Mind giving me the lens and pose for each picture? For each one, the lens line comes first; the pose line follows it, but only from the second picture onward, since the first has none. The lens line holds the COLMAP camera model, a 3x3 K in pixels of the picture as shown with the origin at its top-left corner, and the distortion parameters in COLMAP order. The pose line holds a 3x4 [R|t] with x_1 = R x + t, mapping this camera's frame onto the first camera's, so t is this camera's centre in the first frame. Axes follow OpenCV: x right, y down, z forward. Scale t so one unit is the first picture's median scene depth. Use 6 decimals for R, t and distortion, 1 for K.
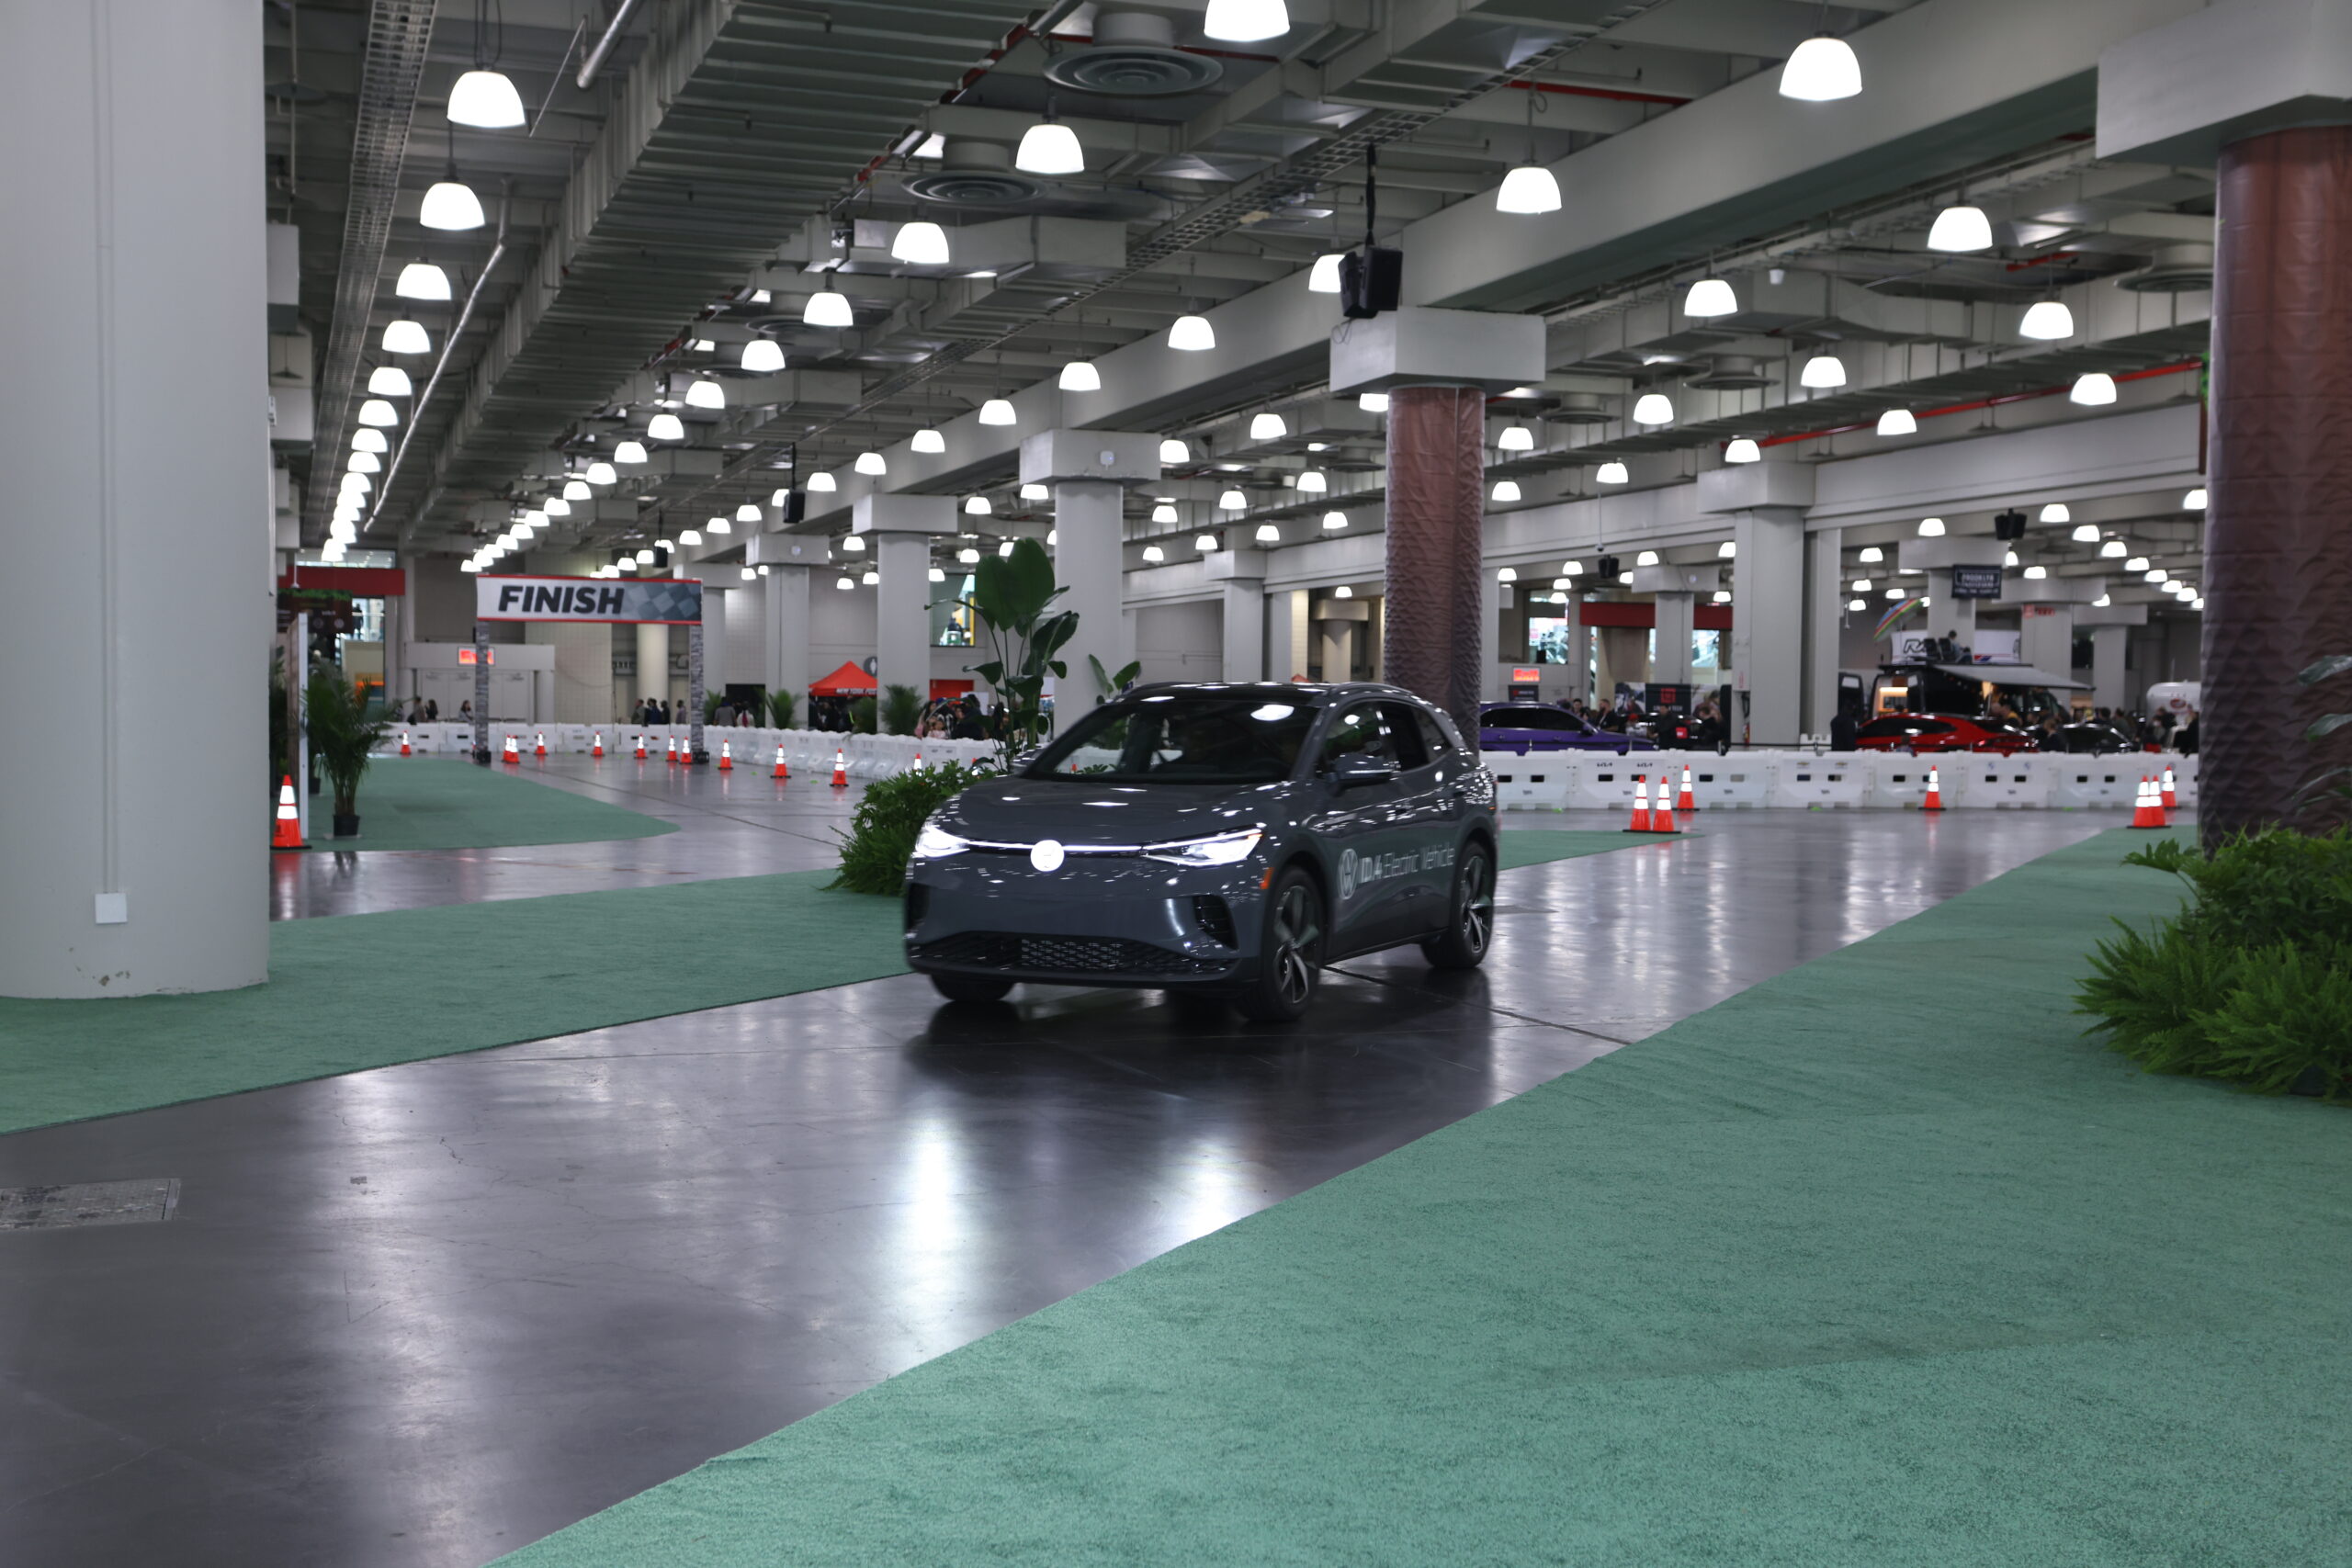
lens RADIAL K [[2508.7, 0, 1176.0], [0, 2508.7, 784.0], [0, 0, 1]] dist [0.014322, 0.122680]
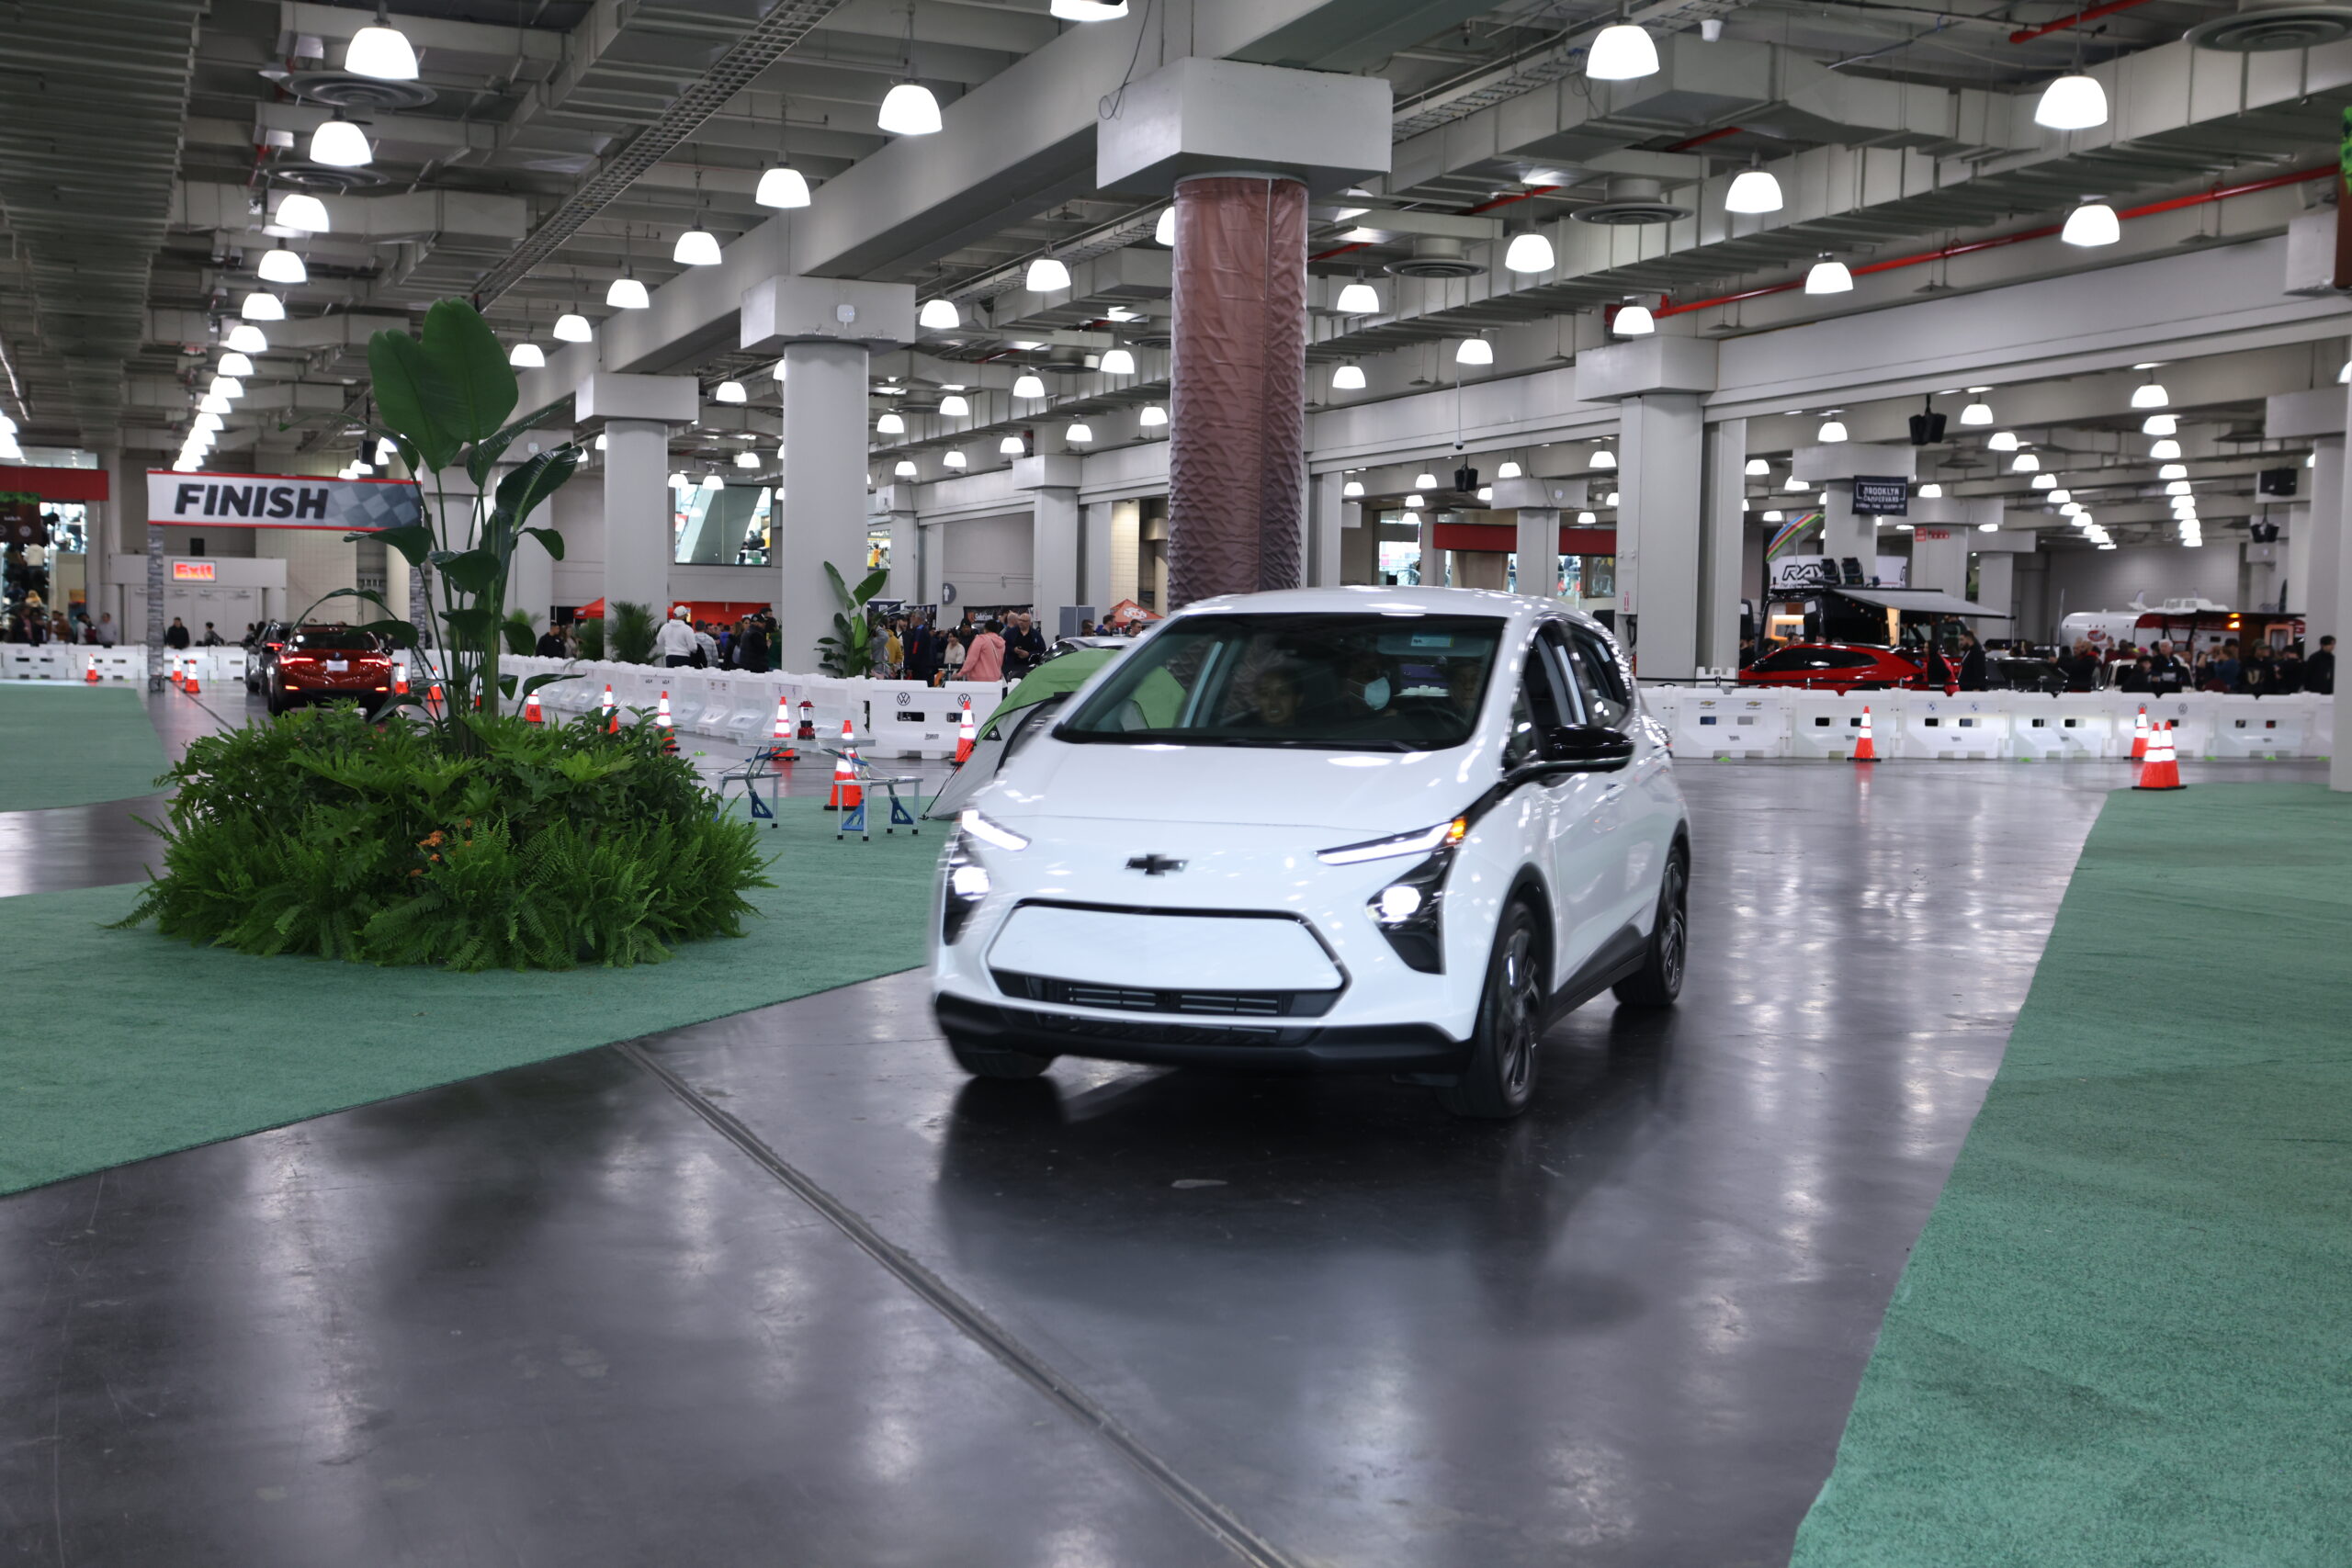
lens RADIAL K [[2508.7, 0, 1176.0], [0, 2508.7, 784.0], [0, 0, 1]] dist [0.014322, 0.122680]
pose [[0.998295, 0.002885, 0.058302, 0.024007], [-0.004474, 0.999622, 0.027141, -0.002452], [-0.058201, -0.027356, 0.997930, 0.153324]]
